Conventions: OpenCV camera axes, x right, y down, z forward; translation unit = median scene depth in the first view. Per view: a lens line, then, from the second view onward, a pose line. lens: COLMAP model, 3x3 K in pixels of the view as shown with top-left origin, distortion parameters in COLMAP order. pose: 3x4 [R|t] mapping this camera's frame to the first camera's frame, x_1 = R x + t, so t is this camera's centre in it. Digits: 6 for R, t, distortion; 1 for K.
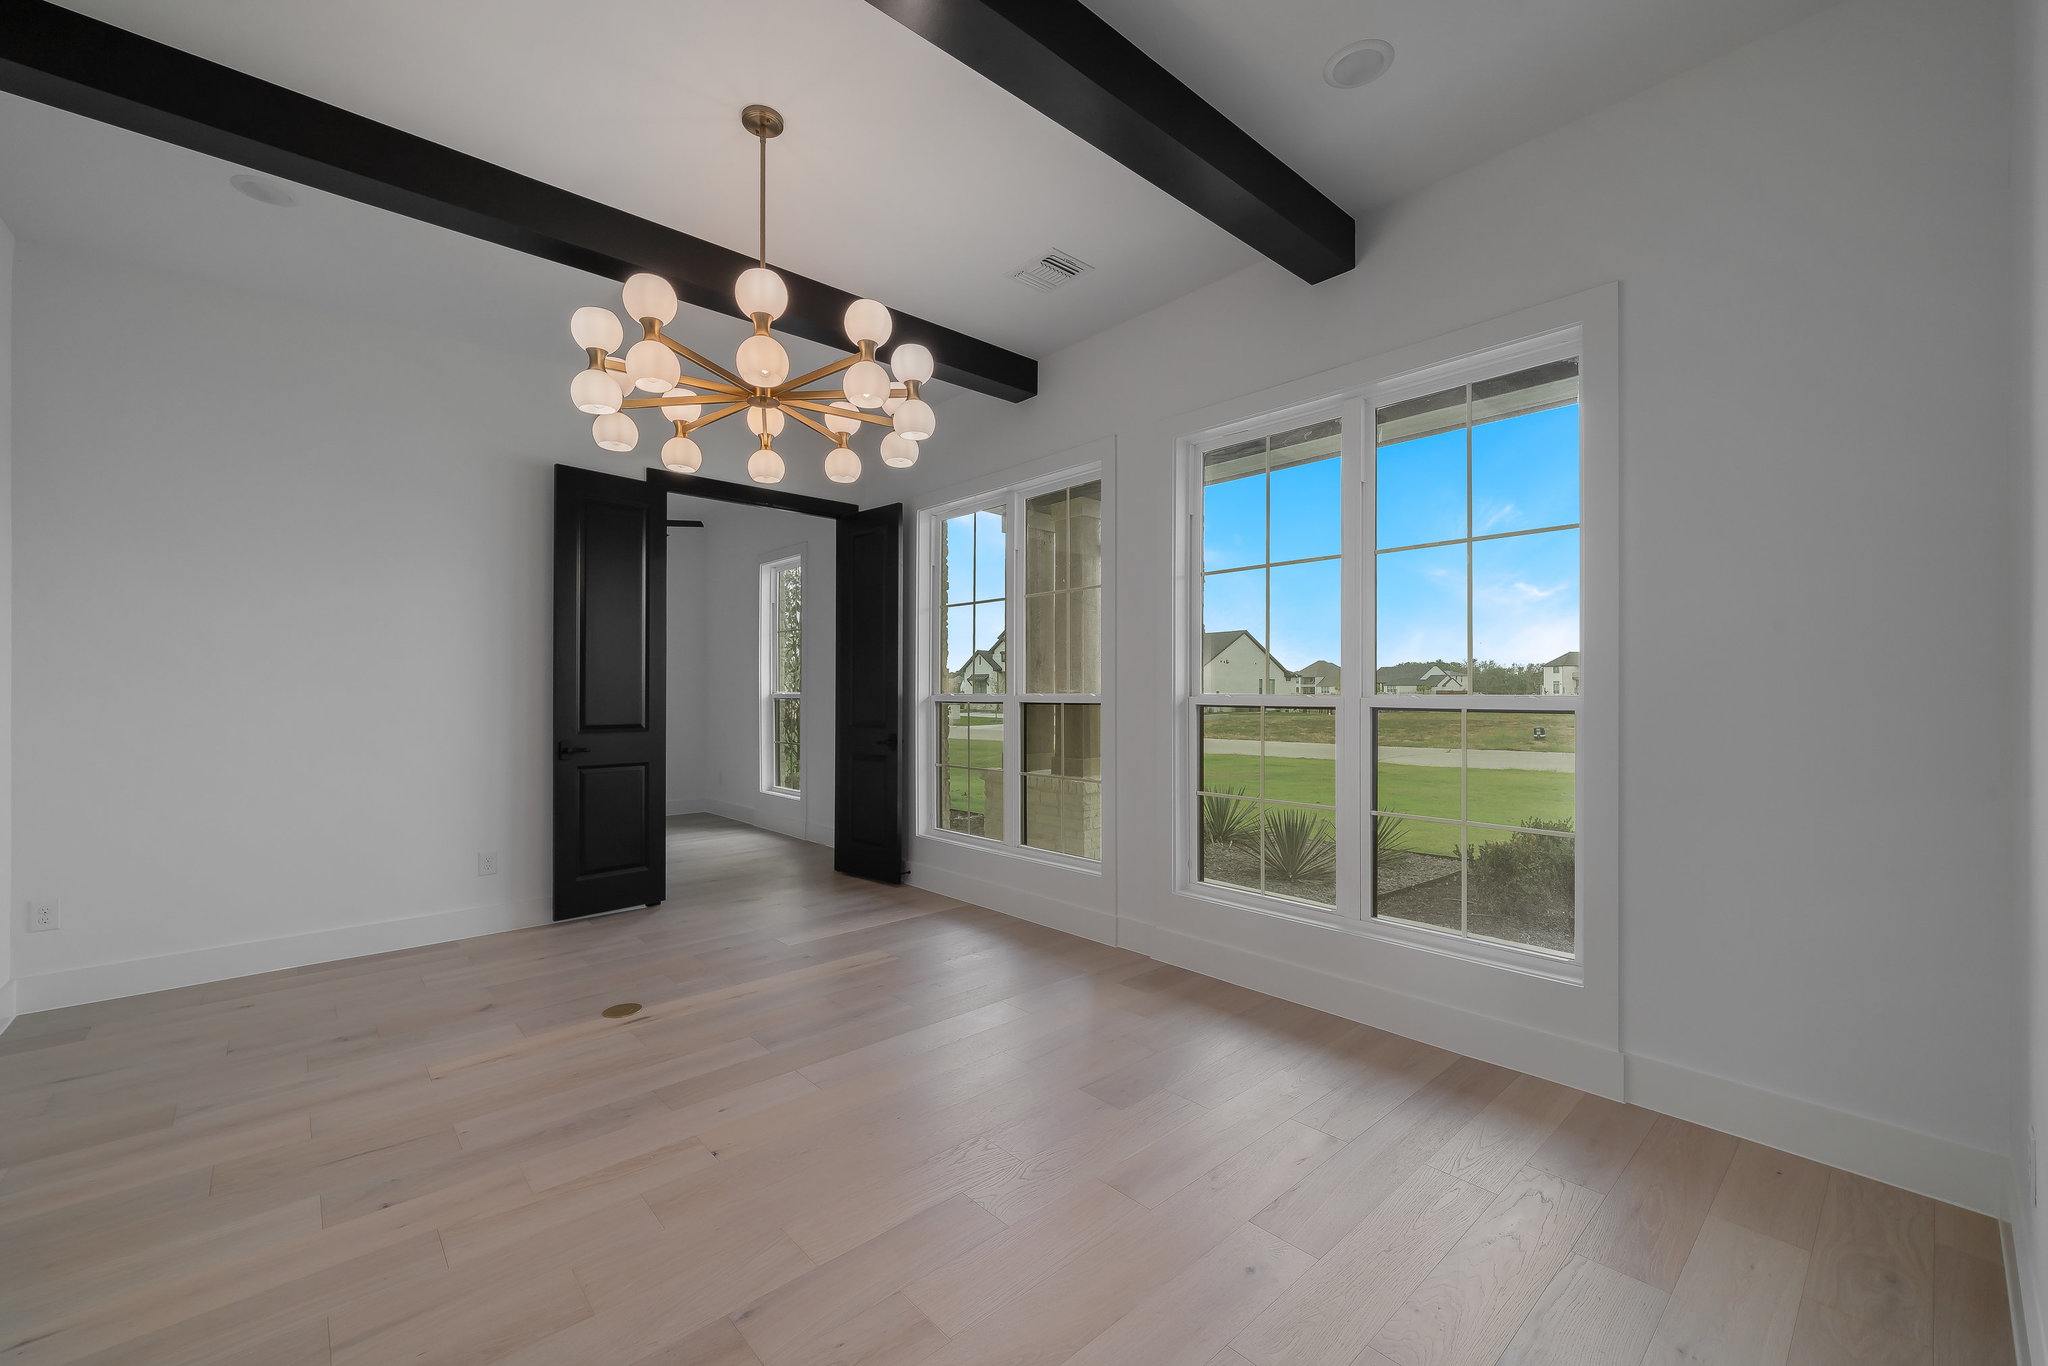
lens RADIAL K [[839.5, 0, 1020.5], [0, 839.5, 683.9], [0, 0, 1]] dist [0.002160, 0.000371]
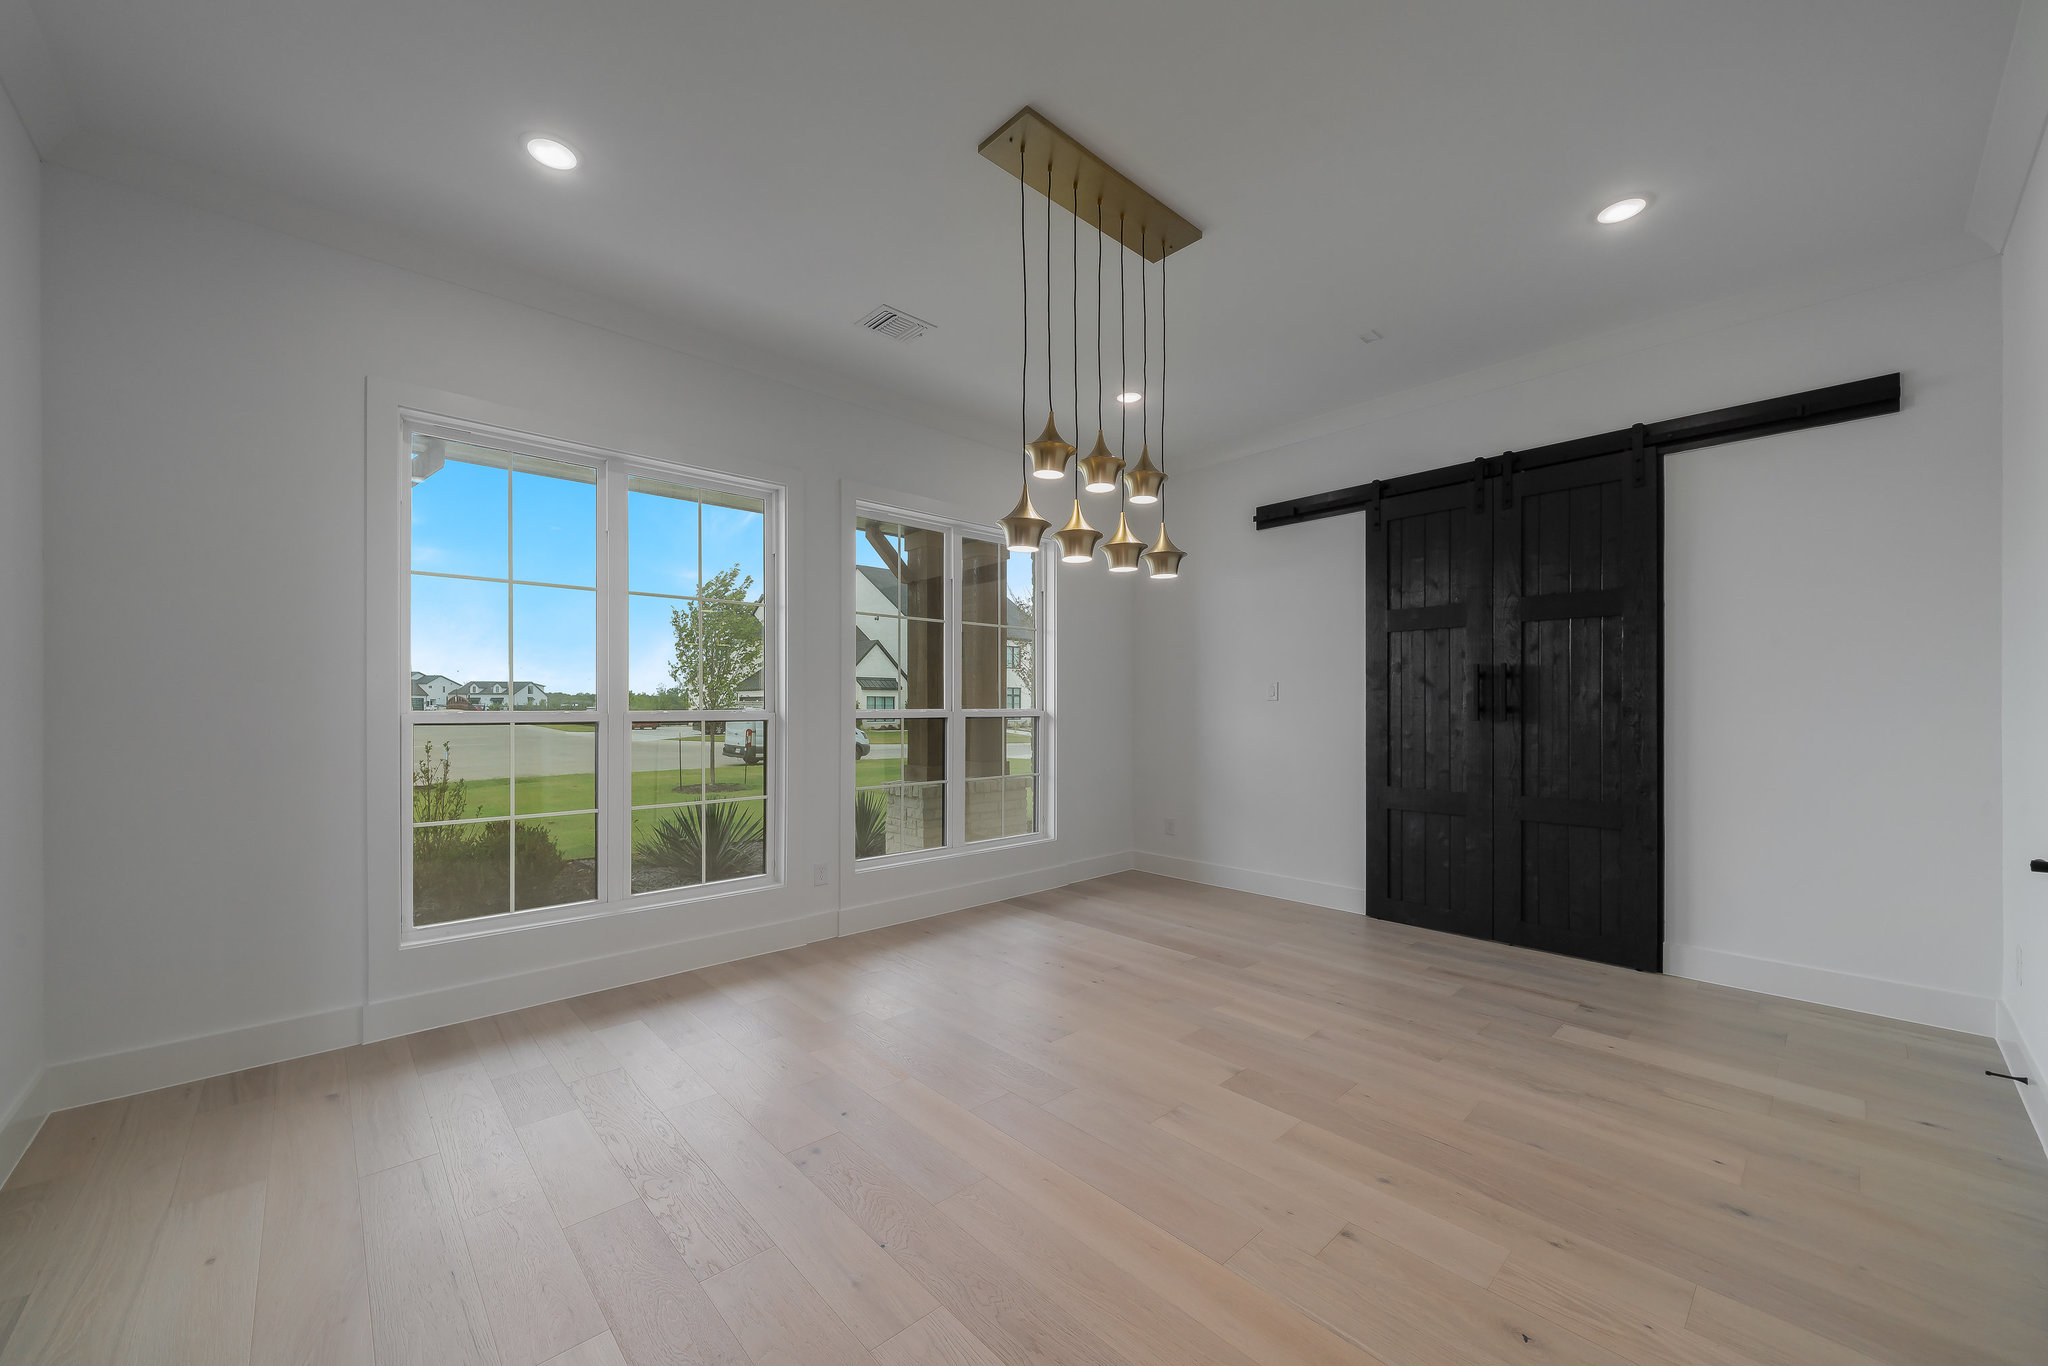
lens RADIAL K [[816.8, 0, 1025.0], [0, 816.8, 703.4], [0, 0, 1]] dist [-0.000817, -0.000076]
pose [[-0.034369, 0.006516, 0.999388, -0.698496], [-0.009308, 0.999933, -0.006840, 0.002210], [-0.999366, -0.009537, -0.034306, 0.445489]]
